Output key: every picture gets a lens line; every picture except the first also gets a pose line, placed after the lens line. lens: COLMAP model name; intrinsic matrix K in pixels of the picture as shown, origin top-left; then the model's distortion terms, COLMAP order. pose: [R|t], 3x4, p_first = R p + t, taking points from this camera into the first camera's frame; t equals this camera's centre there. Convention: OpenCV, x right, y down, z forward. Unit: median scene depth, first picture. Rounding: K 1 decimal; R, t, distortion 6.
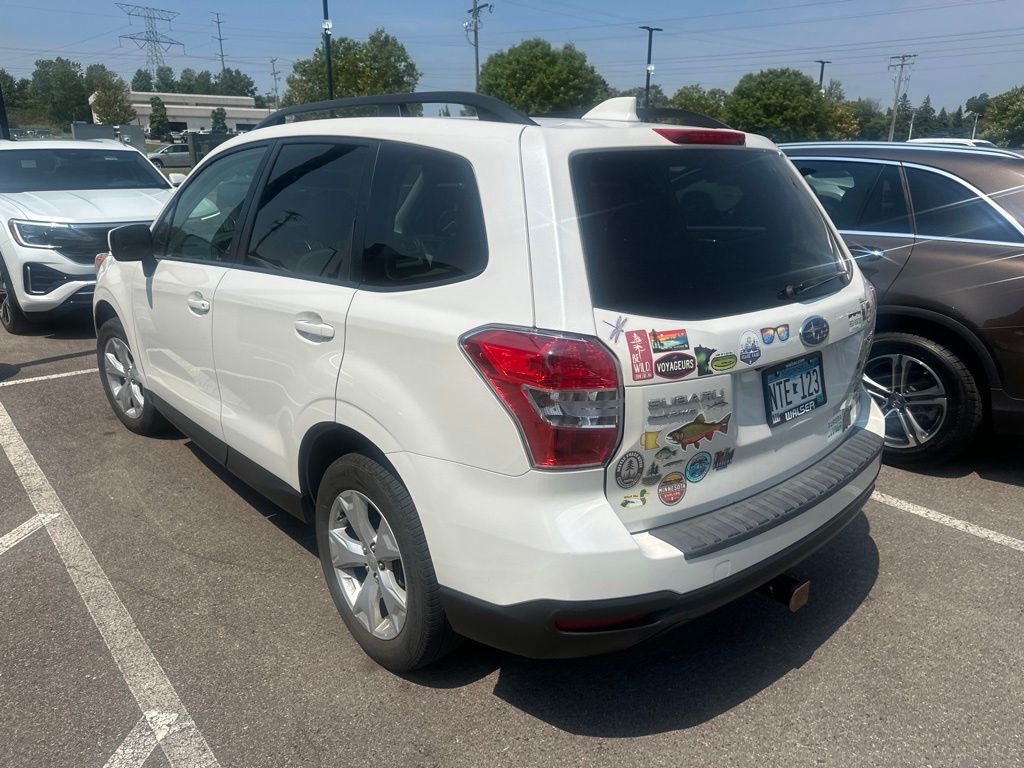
lens RADIAL K [[730.9, 0, 519.6], [0, 730.9, 372.3], [0, 0, 1]] dist [0.042663, -0.047378]
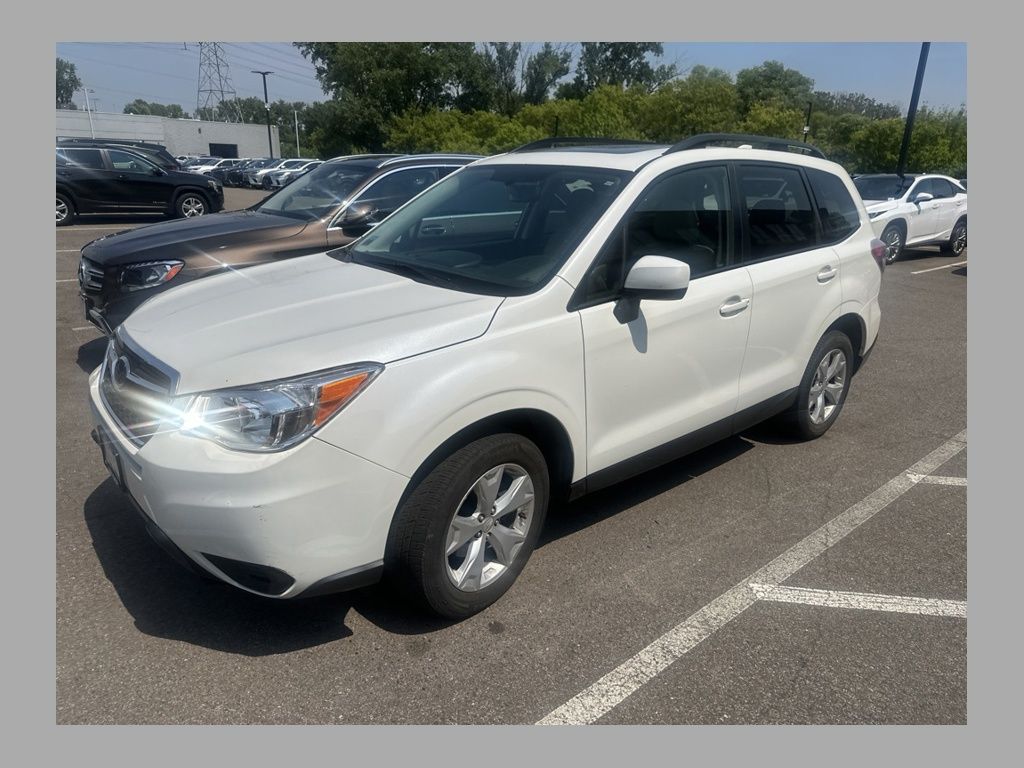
lens RADIAL K [[655.2, 0, 504.0], [0, 655.2, 369.8], [0, 0, 1]] dist [0.016316, -0.016579]
pose [[0.019209, -0.304225, 0.952406, -1.455545], [0.251596, 0.923399, 0.289885, -0.391160], [-0.967642, 0.234053, 0.094279, 1.284021]]
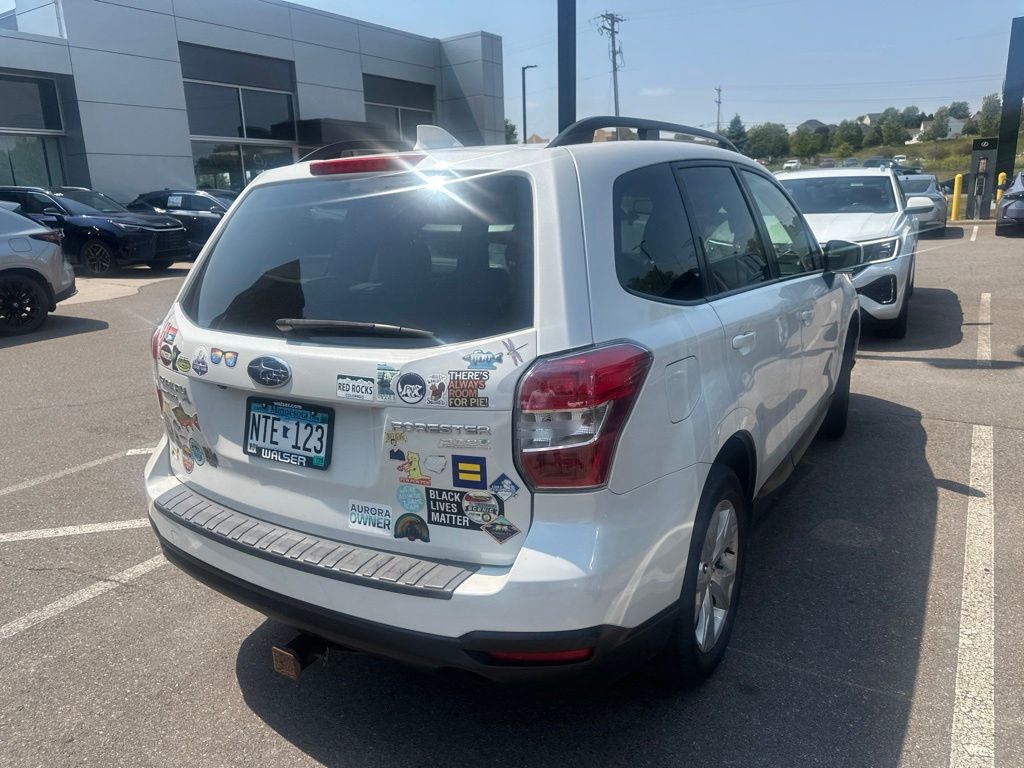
lens RADIAL K [[730.9, 0, 498.7], [0, 730.9, 376.1], [0, 0, 1]] dist [0.042663, -0.047378]
pose [[0.282594, 0.212856, -0.935325, 0.889515], [-0.236279, 0.960472, 0.147191, -0.167722], [0.929684, 0.179402, 0.321718, 0.644806]]
